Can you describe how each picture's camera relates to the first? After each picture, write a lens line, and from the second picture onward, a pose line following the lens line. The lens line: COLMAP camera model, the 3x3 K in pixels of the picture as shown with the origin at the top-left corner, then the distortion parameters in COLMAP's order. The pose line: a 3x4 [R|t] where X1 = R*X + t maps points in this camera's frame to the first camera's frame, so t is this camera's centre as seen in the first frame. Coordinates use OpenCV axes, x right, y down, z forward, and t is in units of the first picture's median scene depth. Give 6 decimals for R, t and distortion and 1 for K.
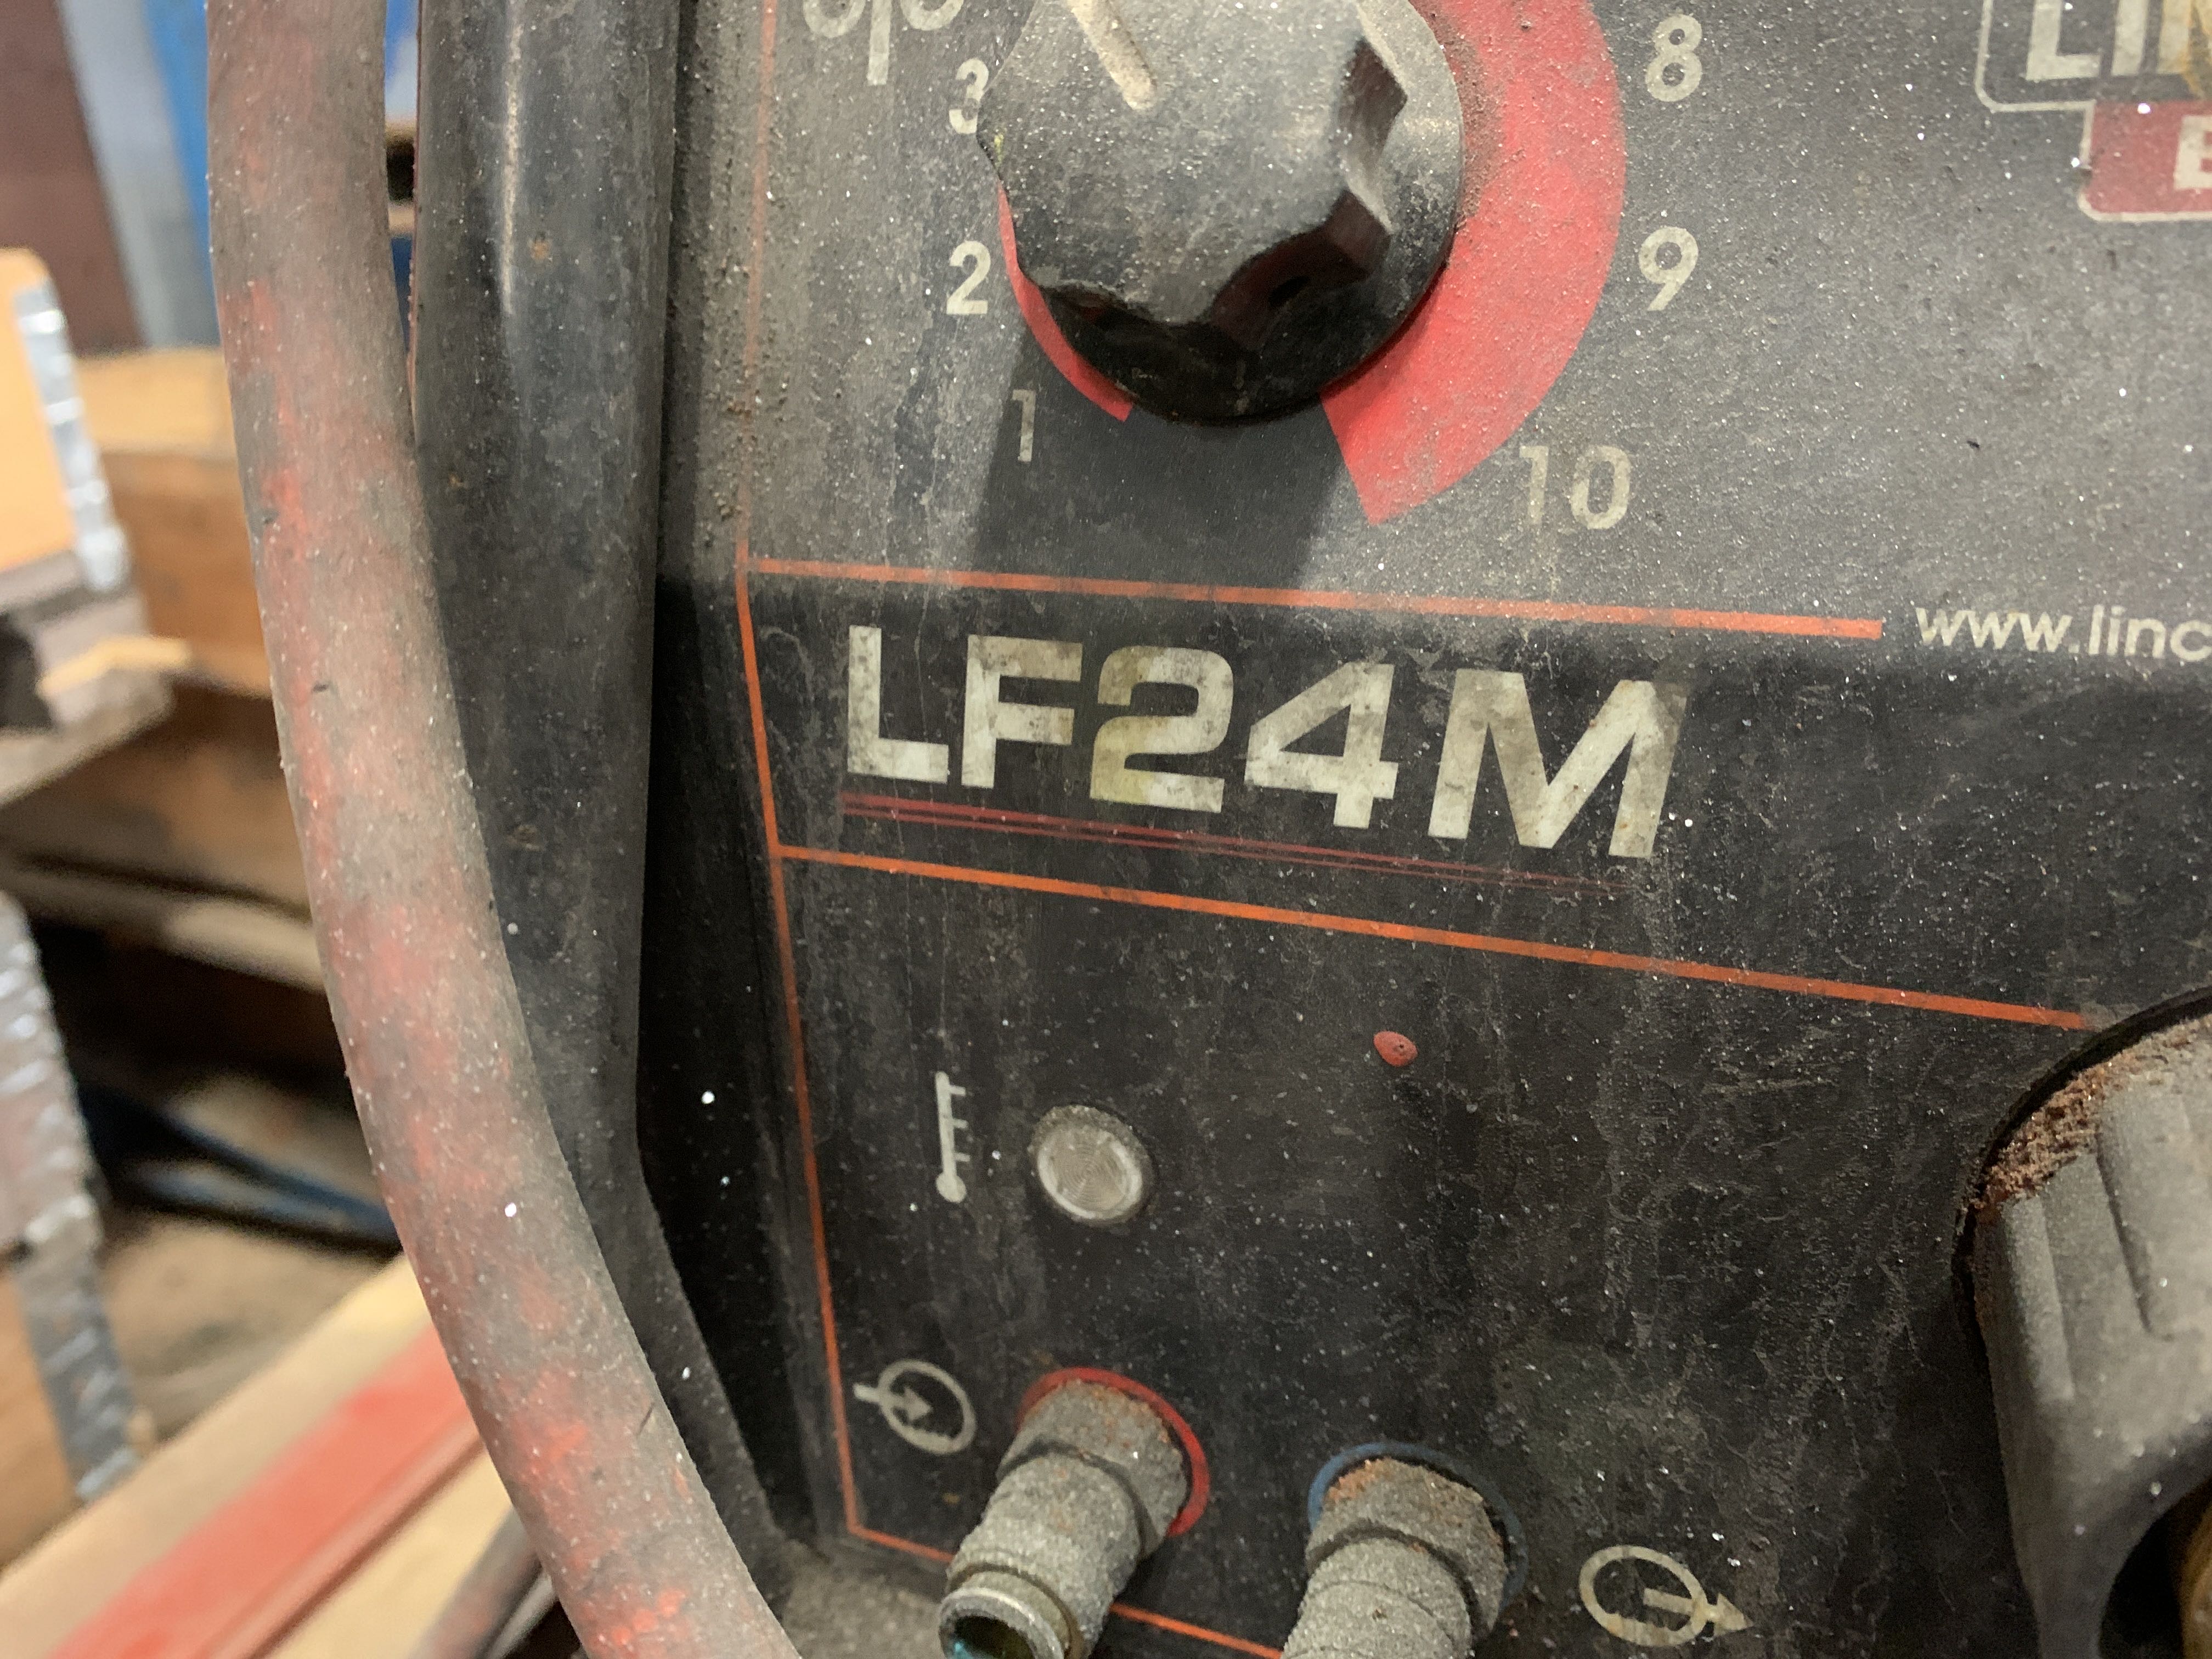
lens RADIAL K [[1777.9, 0, 1097.8], [0, 1777.9, 815.2], [0, 0, 1]] dist [0.049665, -0.089211]
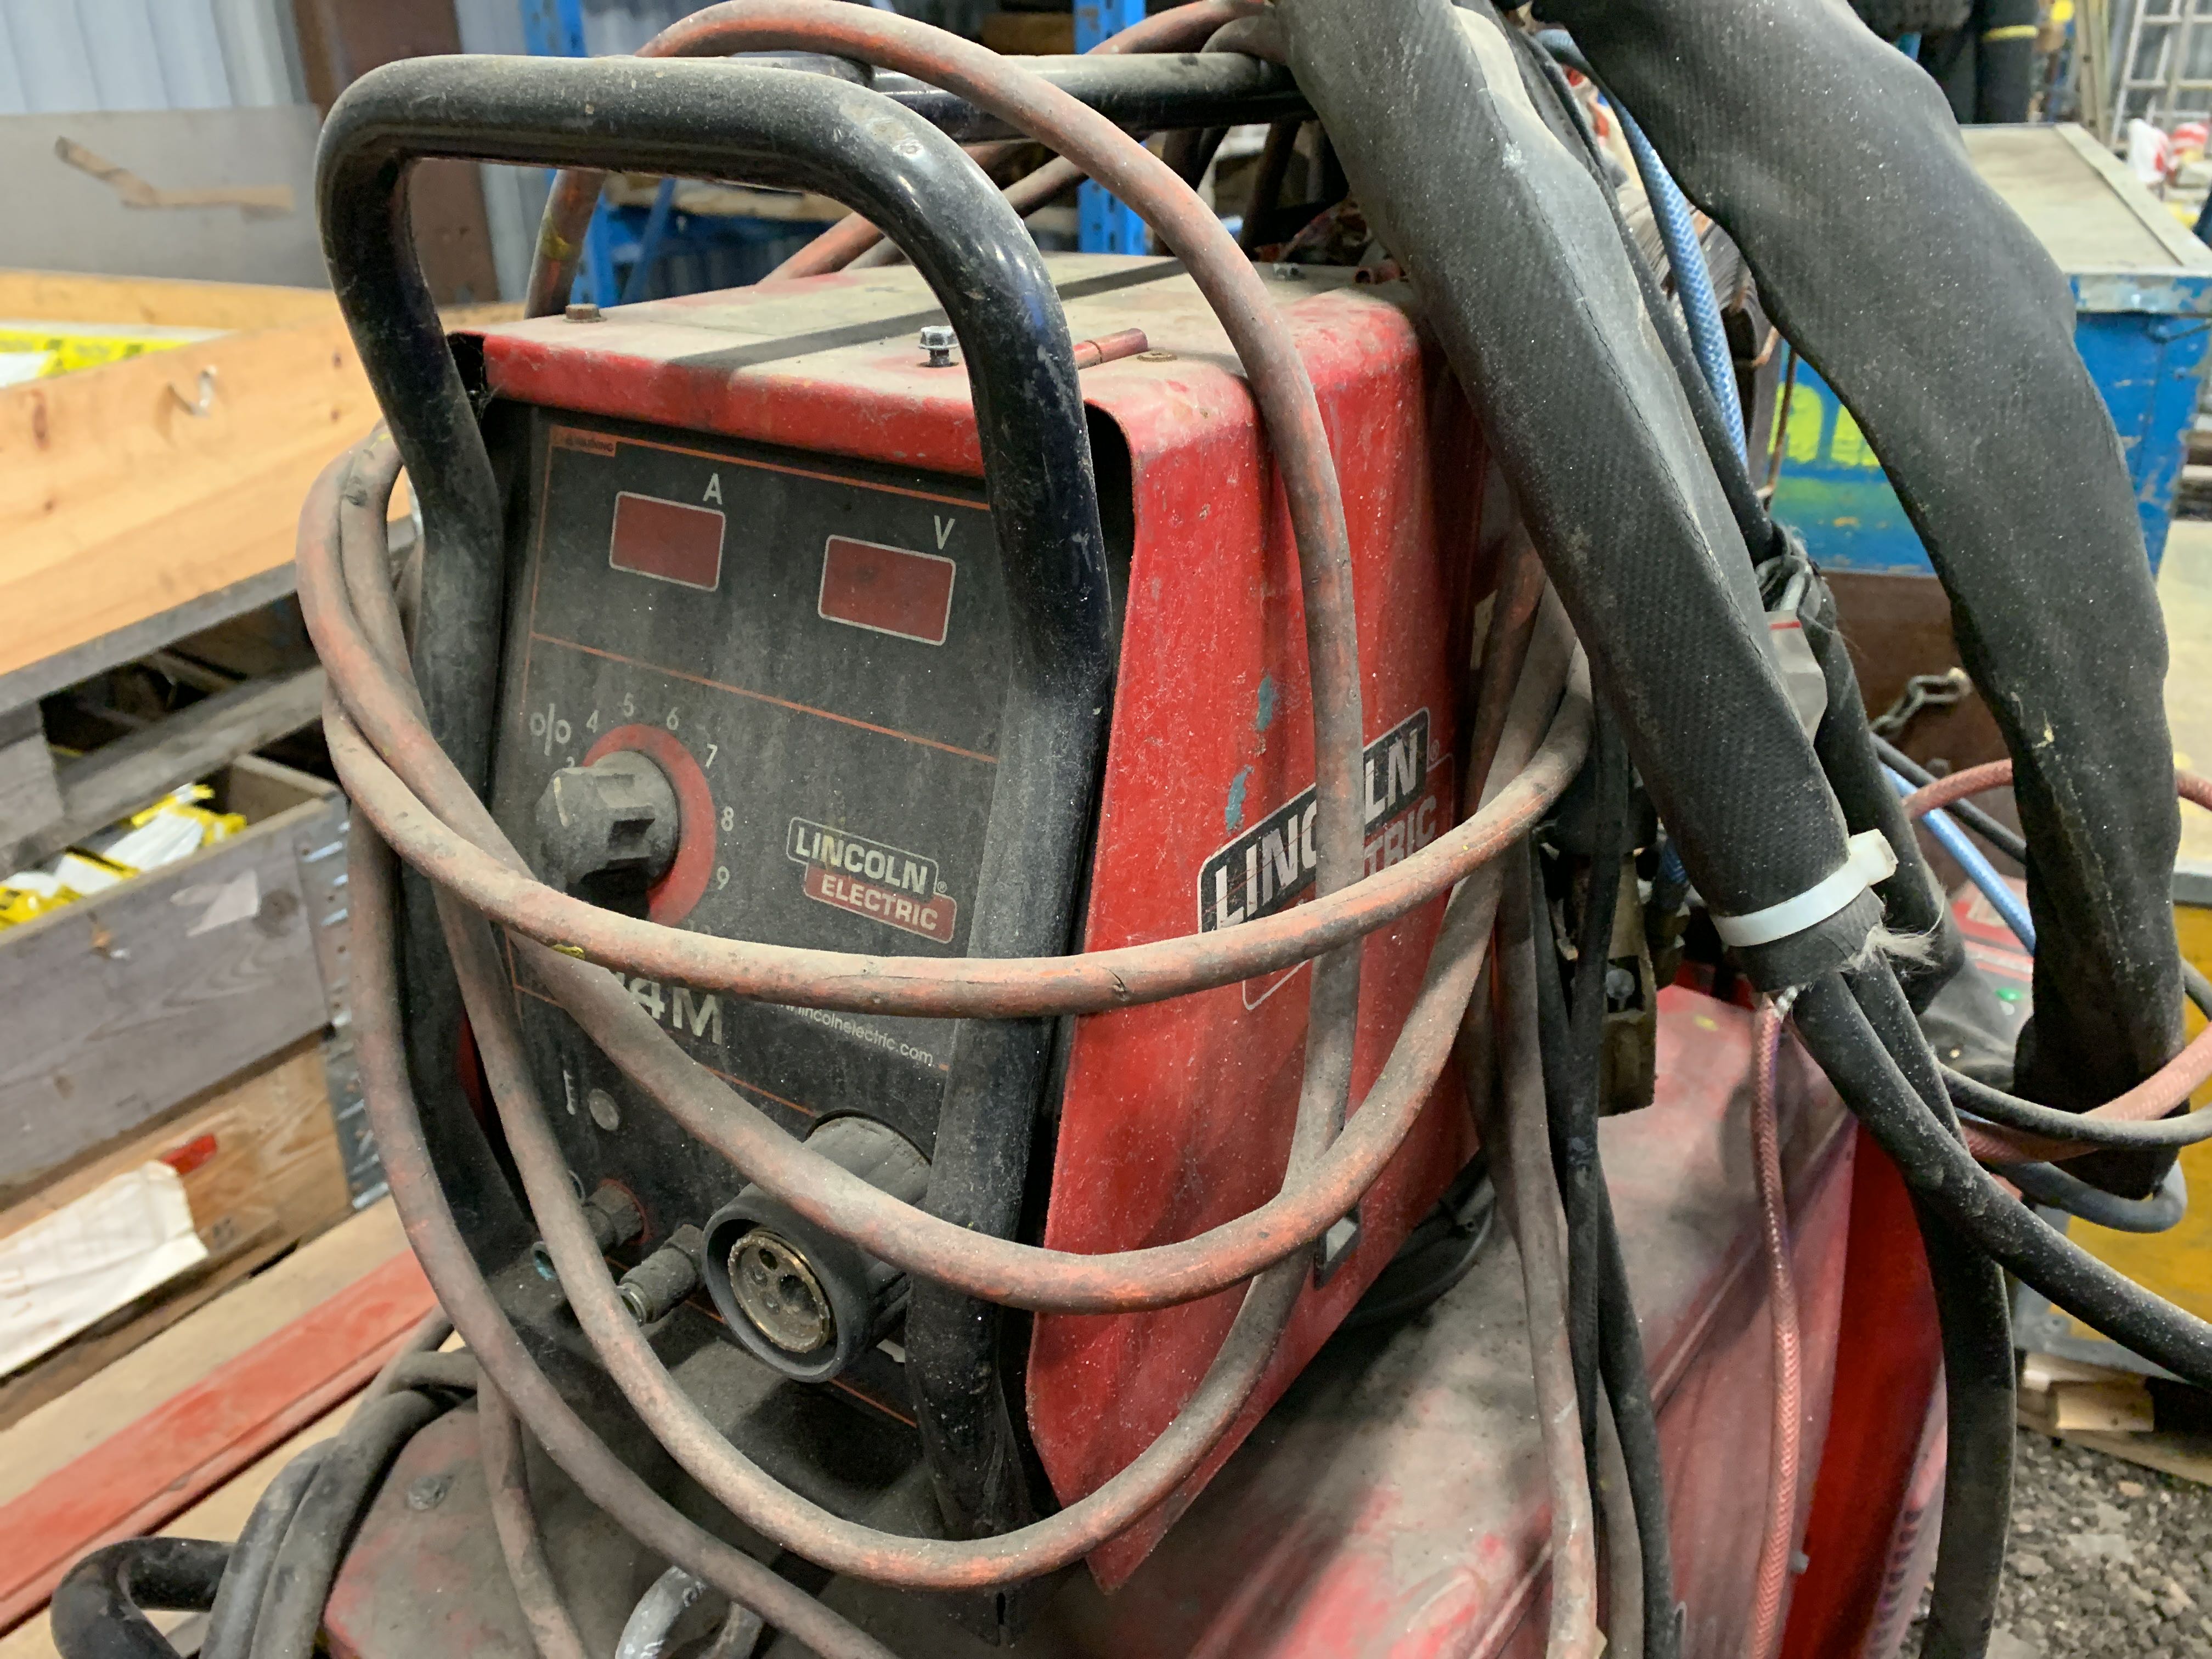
lens RADIAL K [[1738.7, 0, 1106.0], [0, 1738.7, 829.5], [0, 0, 1]] dist [0.071024, -0.118598]
pose [[0.981816, 0.120451, -0.146729, 1.254874], [-0.109955, 0.990896, 0.077684, -0.612197], [0.154750, -0.060137, 0.986122, -1.784060]]
